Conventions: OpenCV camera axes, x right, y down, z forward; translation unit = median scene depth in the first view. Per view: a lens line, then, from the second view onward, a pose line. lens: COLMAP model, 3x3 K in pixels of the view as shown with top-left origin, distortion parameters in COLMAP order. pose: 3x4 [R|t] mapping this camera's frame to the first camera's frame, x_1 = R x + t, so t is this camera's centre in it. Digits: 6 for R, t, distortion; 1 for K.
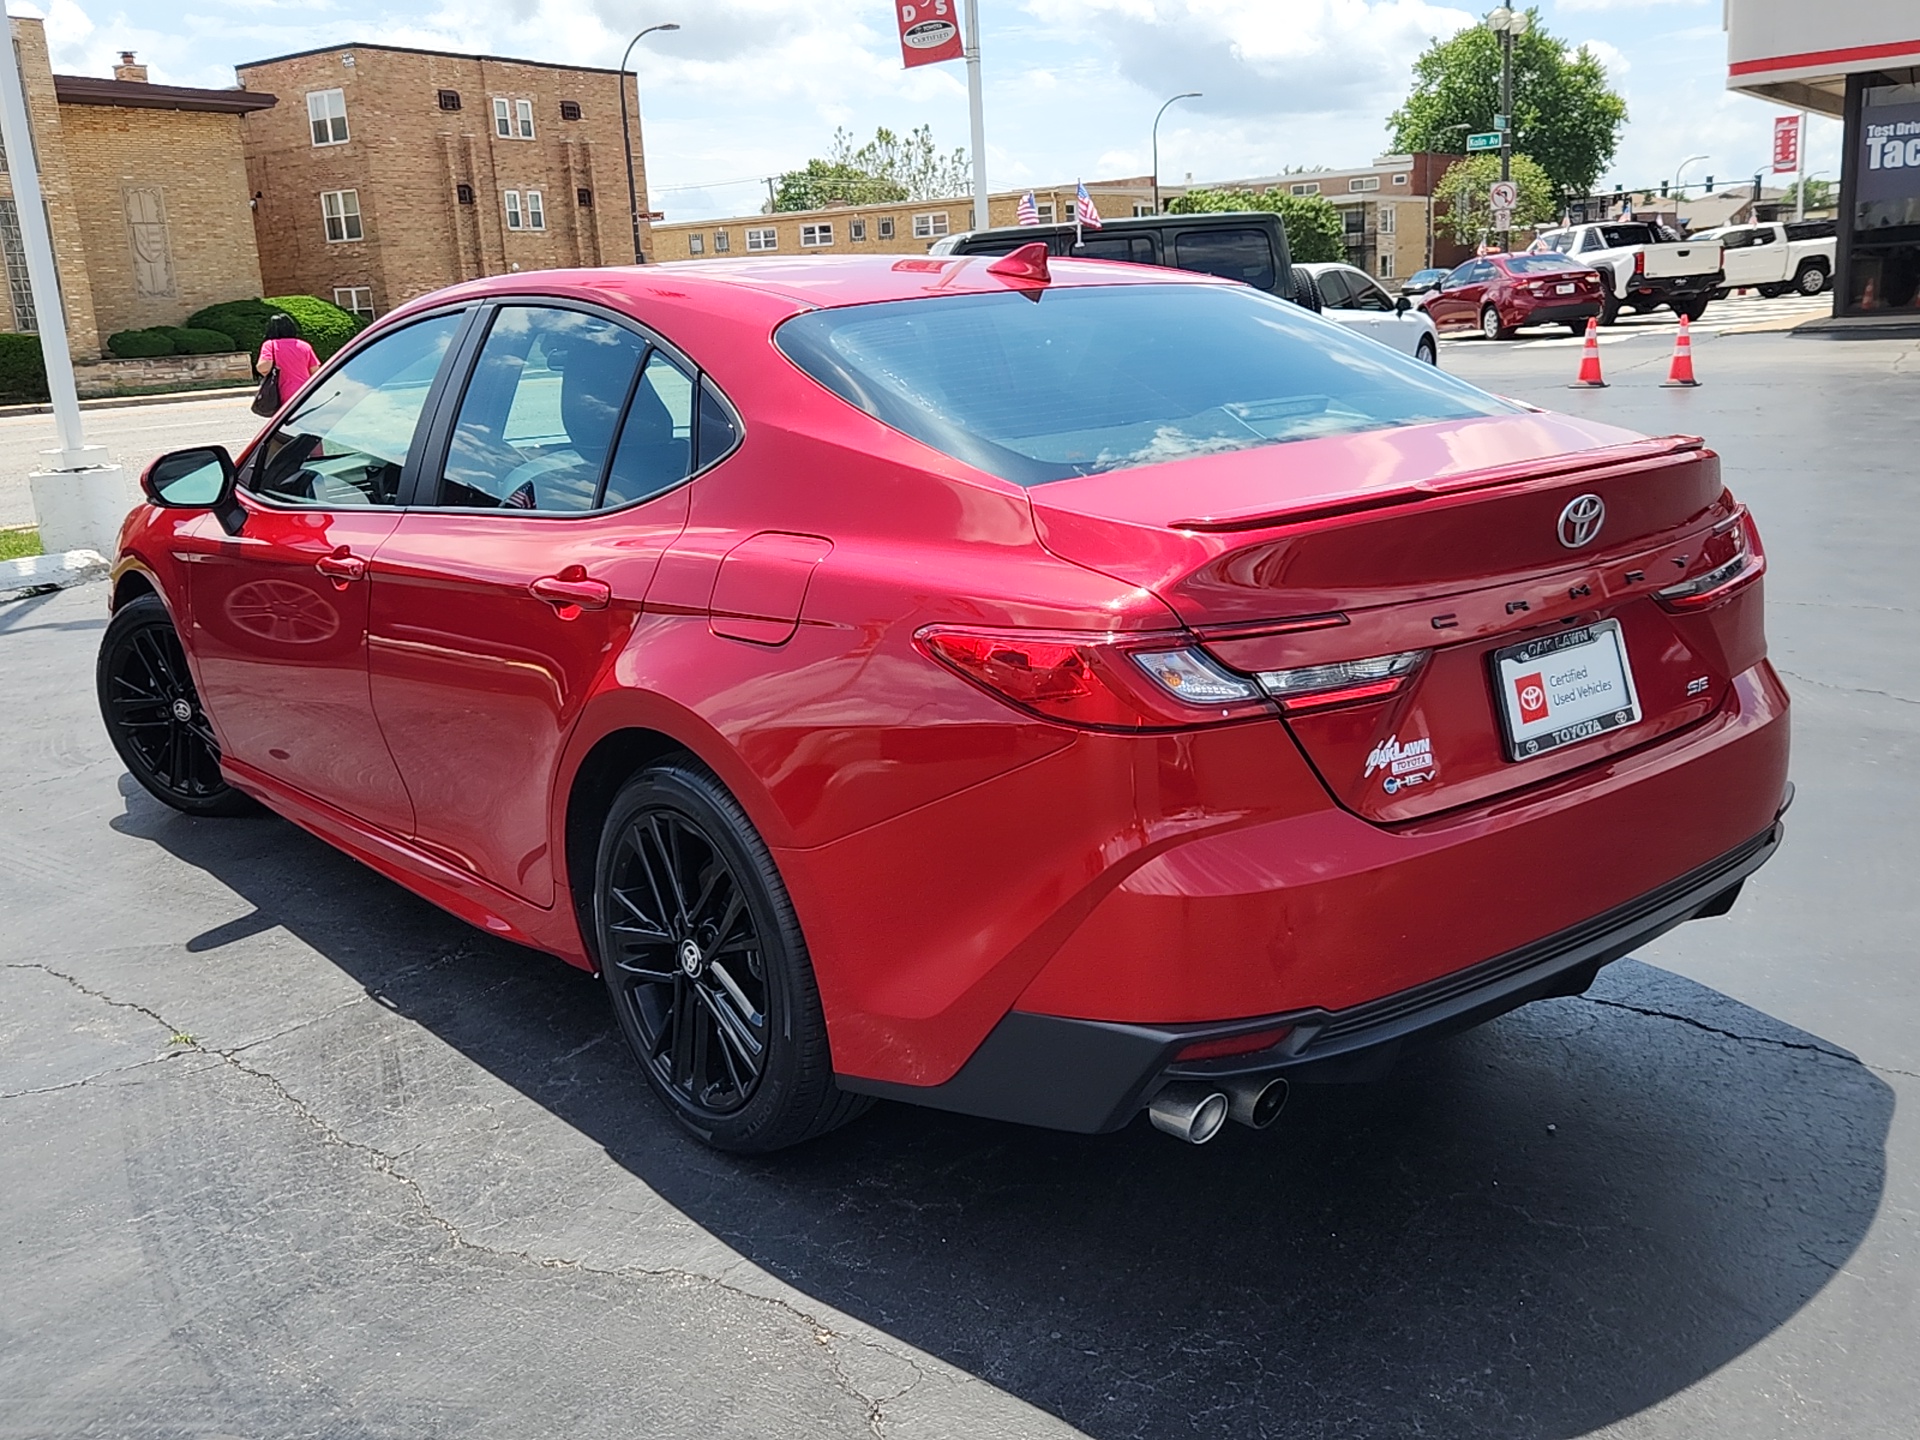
lens RADIAL K [[1848.1, 0, 955.6], [0, 1848.1, 680.5], [0, 0, 1]] dist [0.058228, -0.061748]
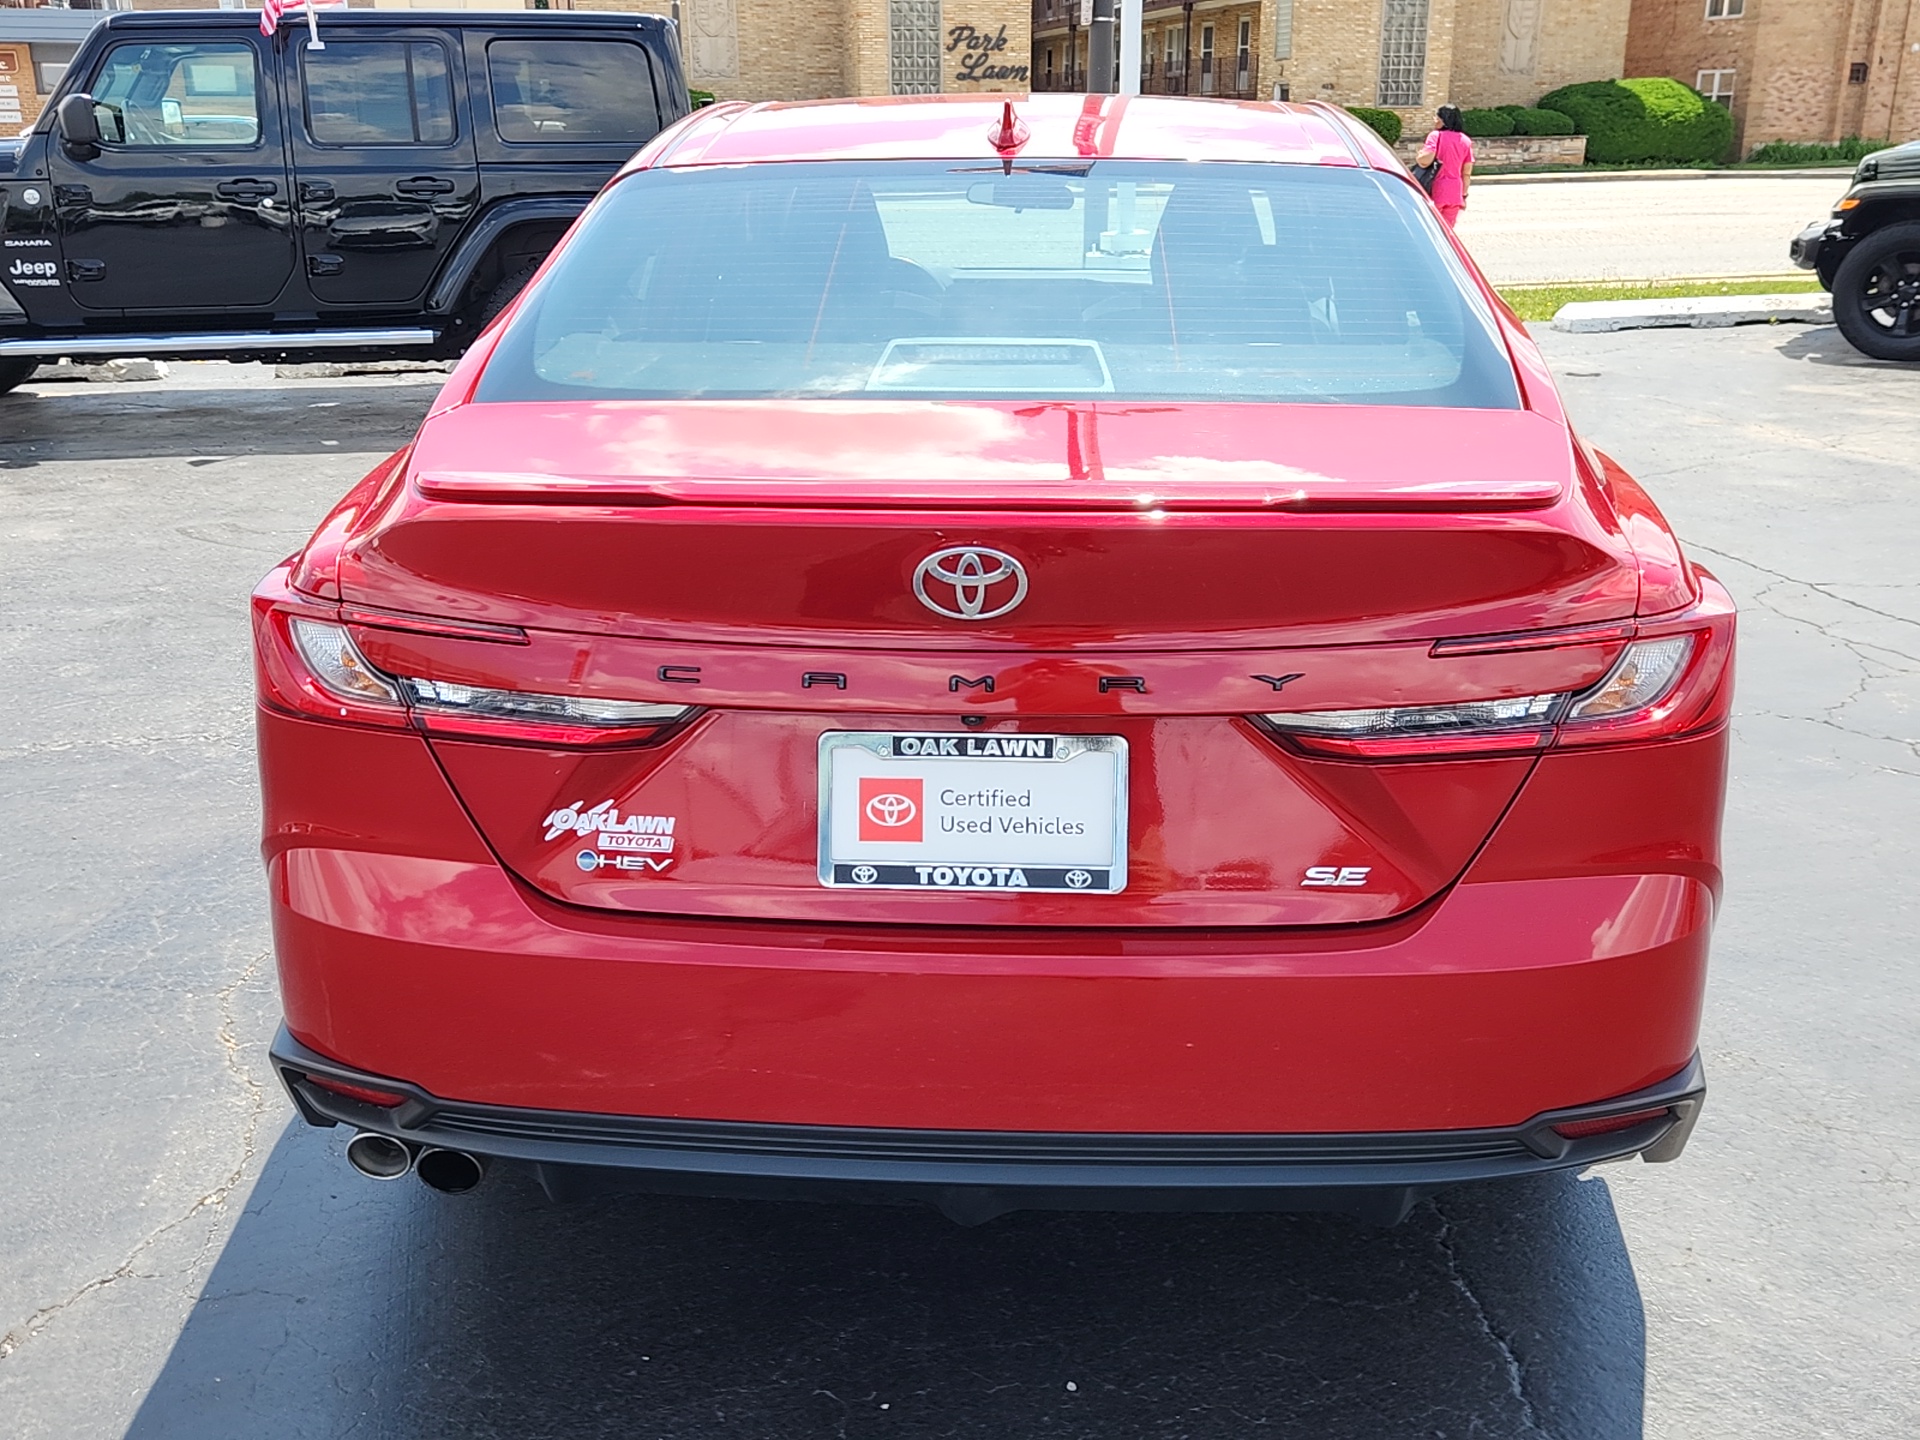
lens RADIAL K [[1848.1, 0, 955.6], [0, 1848.1, 680.5], [0, 0, 1]] dist [0.058228, -0.061748]
pose [[0.720267, 0.246823, -0.648300, 0.104577], [-0.171191, 0.968898, 0.178689, -0.022916], [0.672242, -0.017721, 0.740120, 0.066286]]
